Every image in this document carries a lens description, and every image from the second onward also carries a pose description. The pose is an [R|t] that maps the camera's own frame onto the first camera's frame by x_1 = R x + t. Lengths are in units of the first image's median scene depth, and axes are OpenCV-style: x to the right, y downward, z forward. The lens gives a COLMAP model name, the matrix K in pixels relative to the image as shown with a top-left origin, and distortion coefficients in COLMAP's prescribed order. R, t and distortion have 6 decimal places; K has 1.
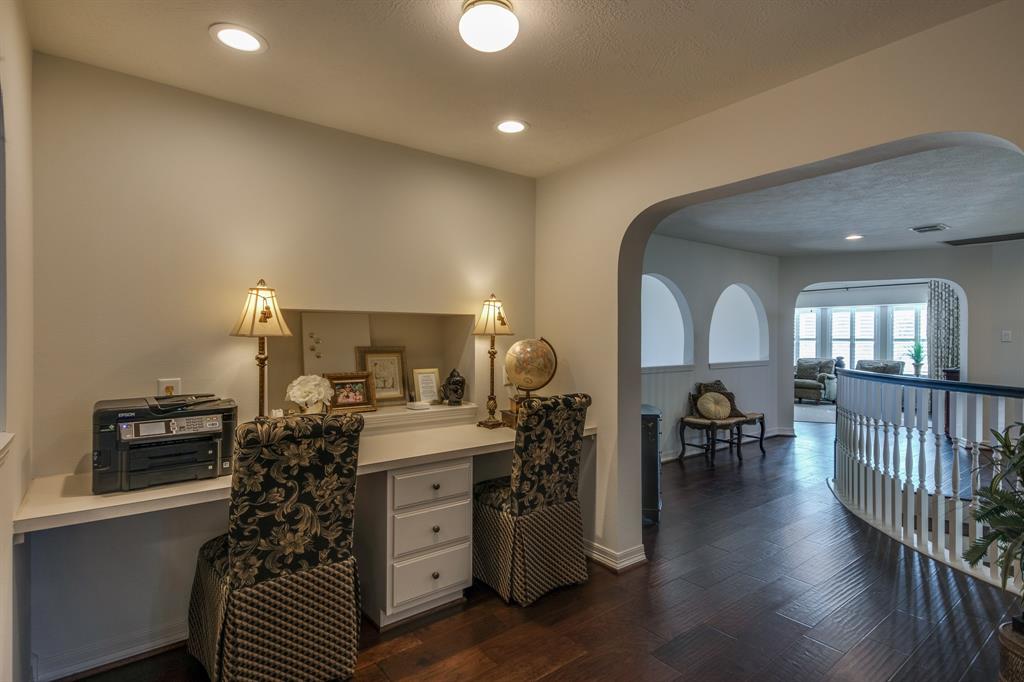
lens RADIAL K [[485.5, 0, 509.6], [0, 485.5, 344.1], [0, 0, 1]] dist [0.002056, -0.000049]
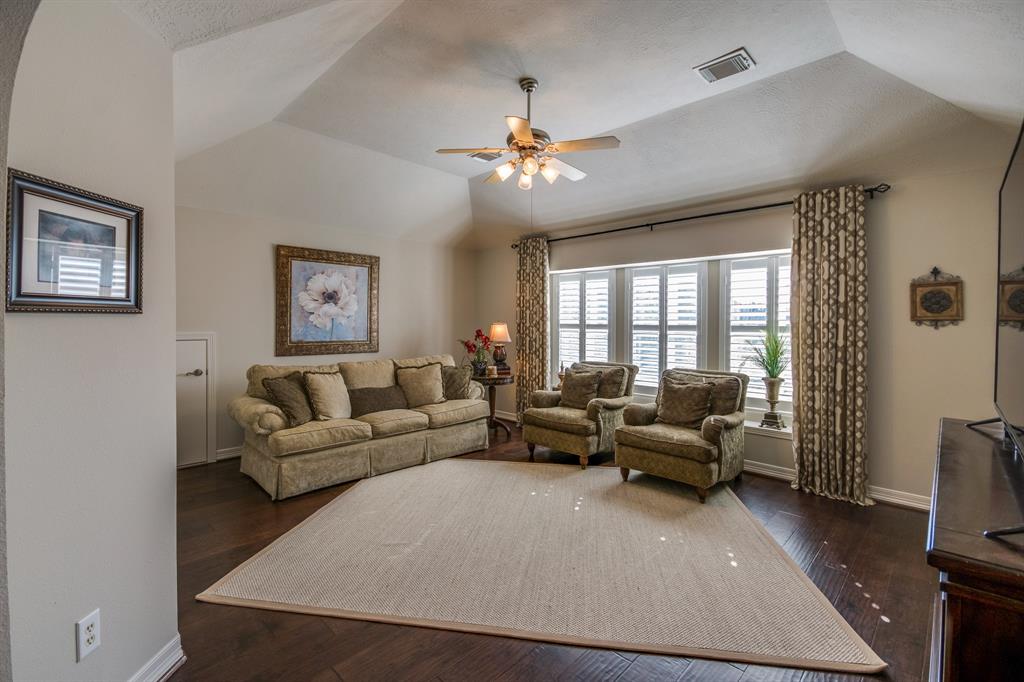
lens RADIAL K [[451.0, 0, 514.0], [0, 451.0, 330.7], [0, 0, 1]] dist [-0.000605, -0.000844]
pose [[0.983329, -0.001963, 0.181827, 0.511094], [0.001539, 0.999996, 0.002472, -0.007958], [-0.181831, -0.002151, 0.983327, 0.613722]]
